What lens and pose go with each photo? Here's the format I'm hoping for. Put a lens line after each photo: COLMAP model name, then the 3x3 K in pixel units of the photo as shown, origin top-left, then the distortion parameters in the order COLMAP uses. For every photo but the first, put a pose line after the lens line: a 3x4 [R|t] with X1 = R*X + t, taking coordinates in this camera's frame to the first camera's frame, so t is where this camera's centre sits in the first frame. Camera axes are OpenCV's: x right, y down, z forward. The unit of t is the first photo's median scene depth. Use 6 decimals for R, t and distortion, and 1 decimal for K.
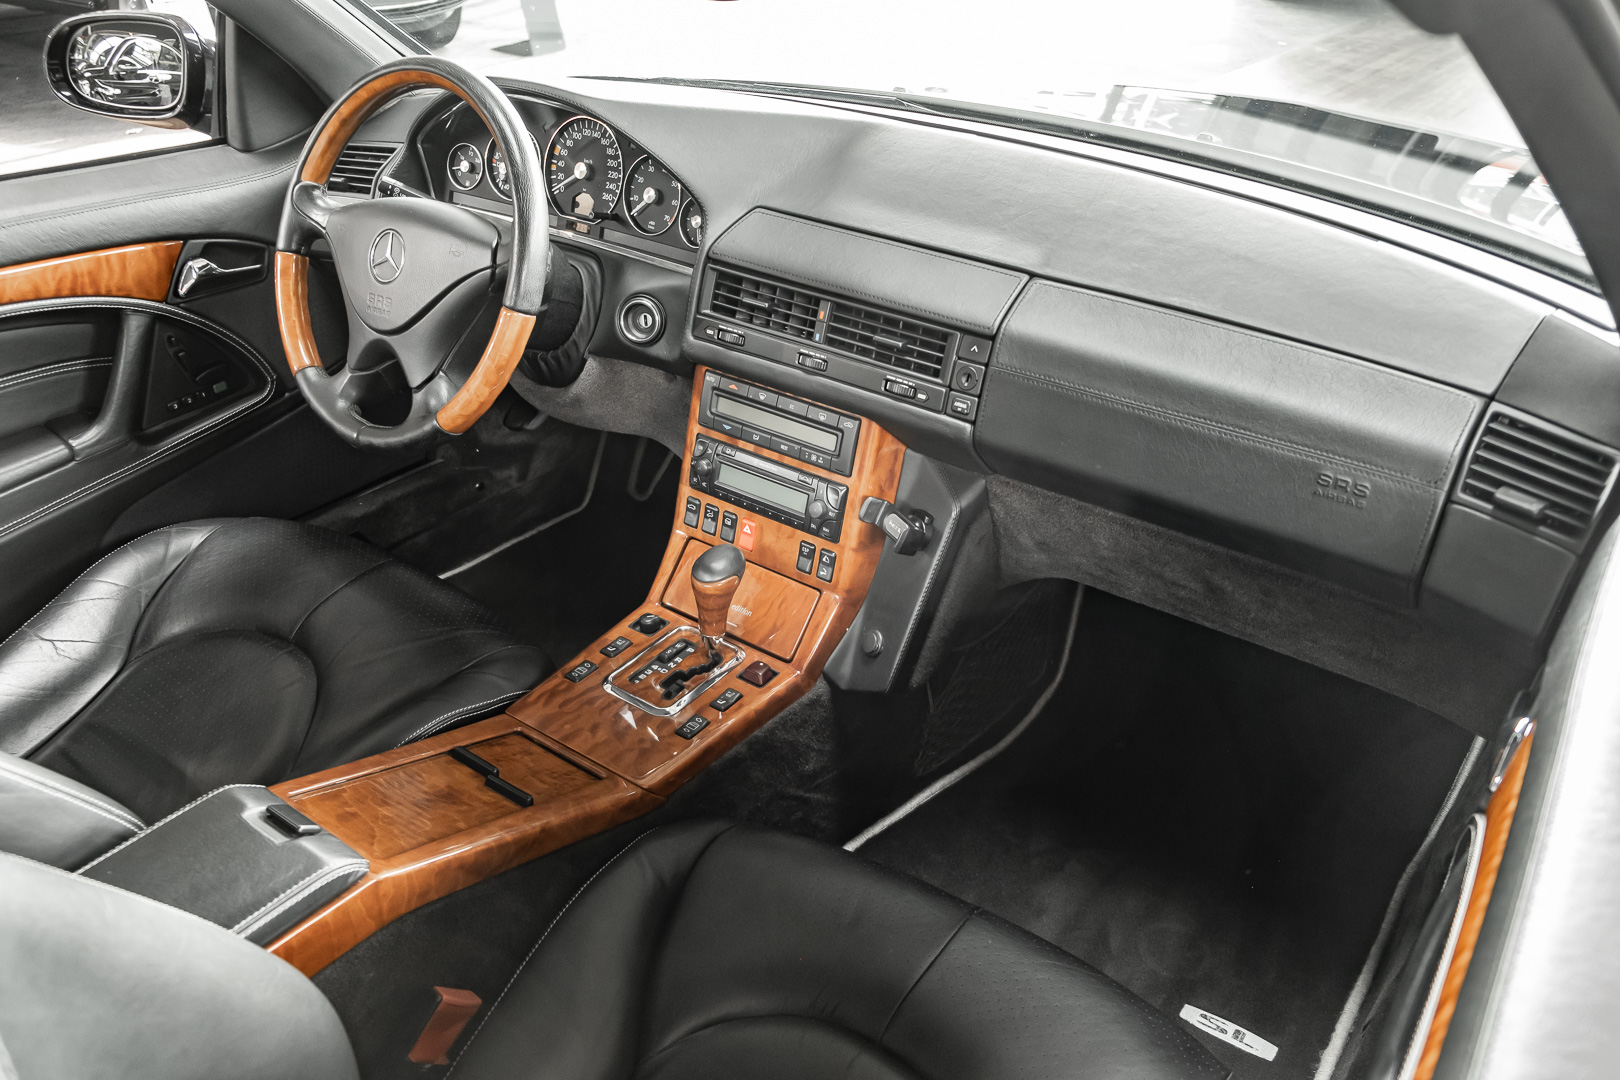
lens RADIAL K [[1263.0, 0, 808.8], [0, 1263.0, 545.4], [0, 0, 1]] dist [-0.025274, 0.006599]
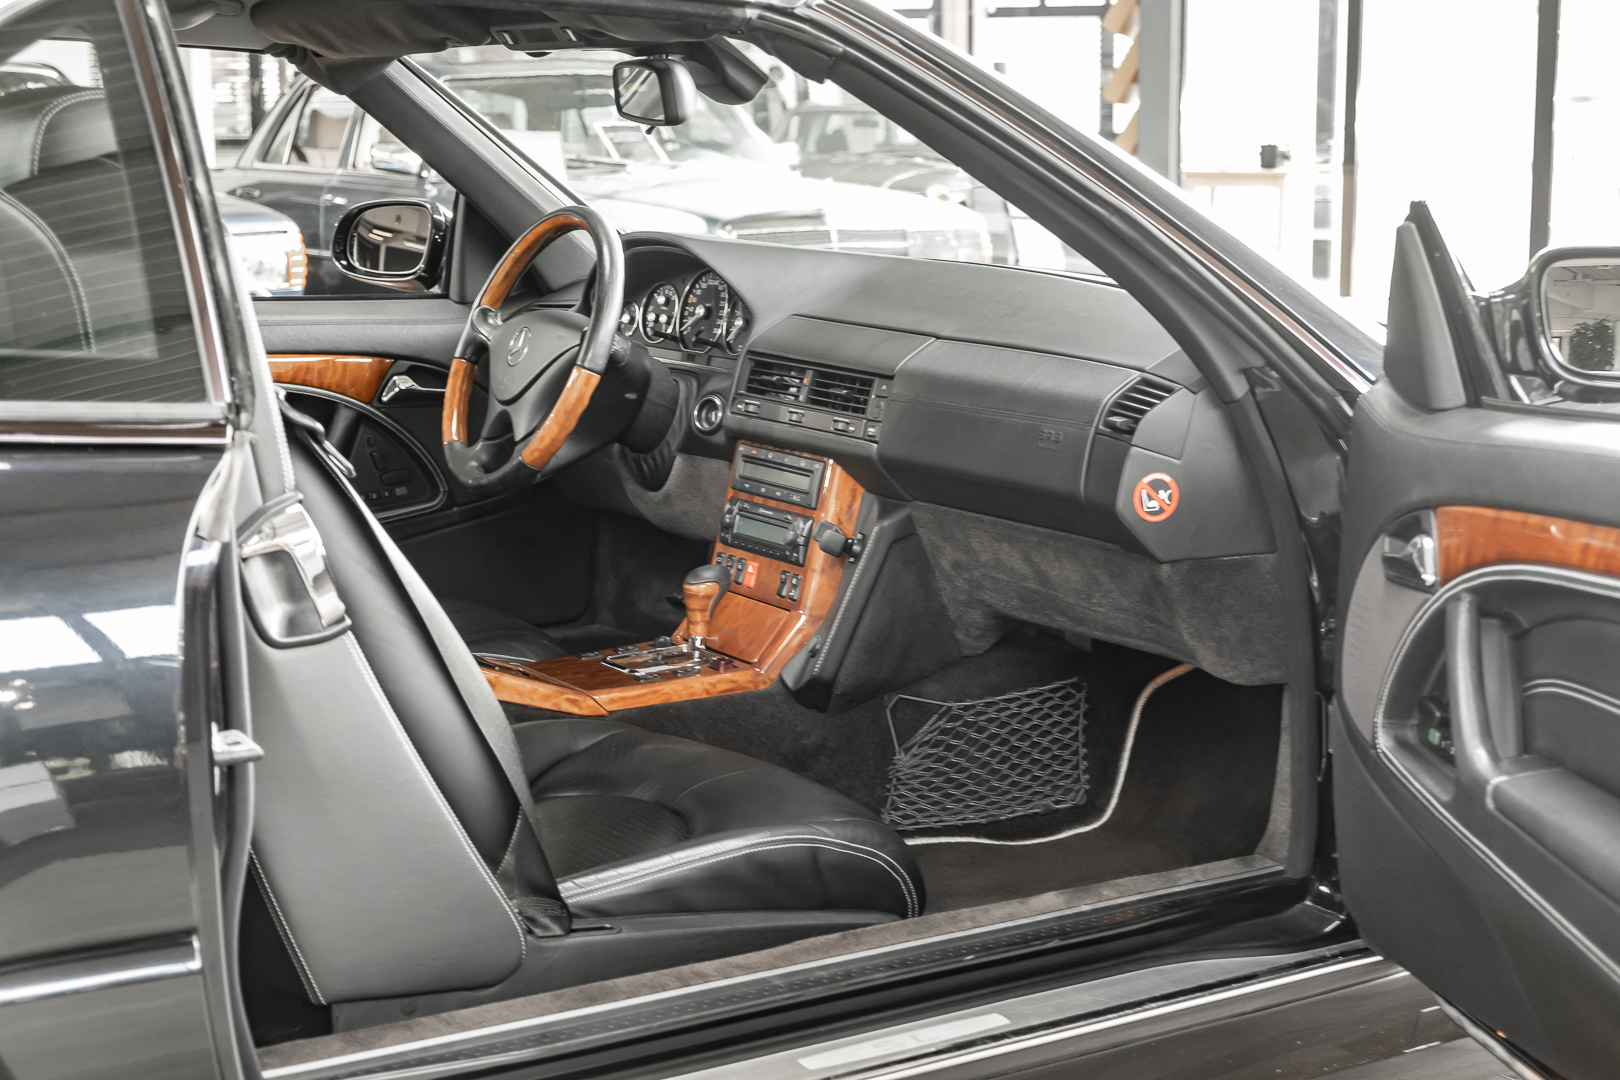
lens RADIAL K [[2484.6, 0, 808.1], [0, 2484.6, 540.5], [0, 0, 1]] dist [0.014282, 0.000000]
pose [[0.931541, 0.041399, -0.361272, 0.847299], [-0.168916, 0.929069, -0.329086, 0.724512], [0.322023, 0.367582, 0.872459, -1.027420]]
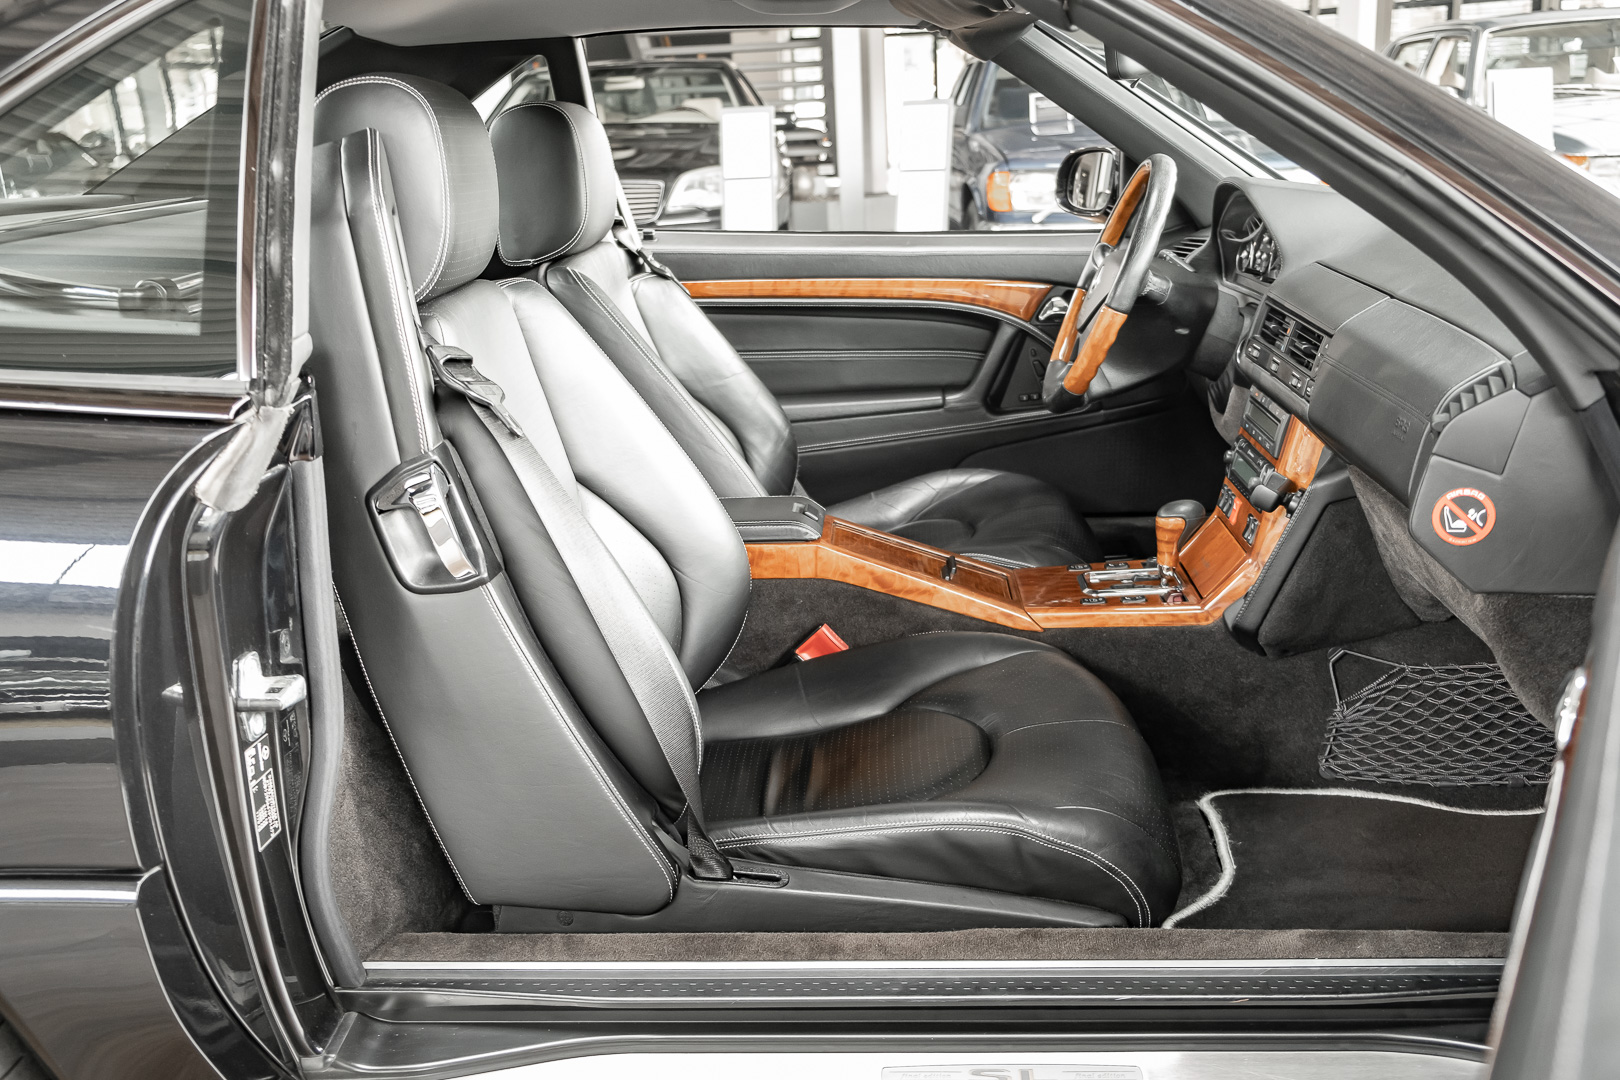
lens RADIAL K [[1562.8, 0, 815.2], [0, 1562.8, 542.4], [0, 0, 1]] dist [0.024141, 0.000000]
pose [[0.554252, 0.188255, -0.810781, 0.994005], [-0.379501, 0.924103, -0.044860, 0.250410], [0.740800, 0.332556, 0.583629, -0.201967]]
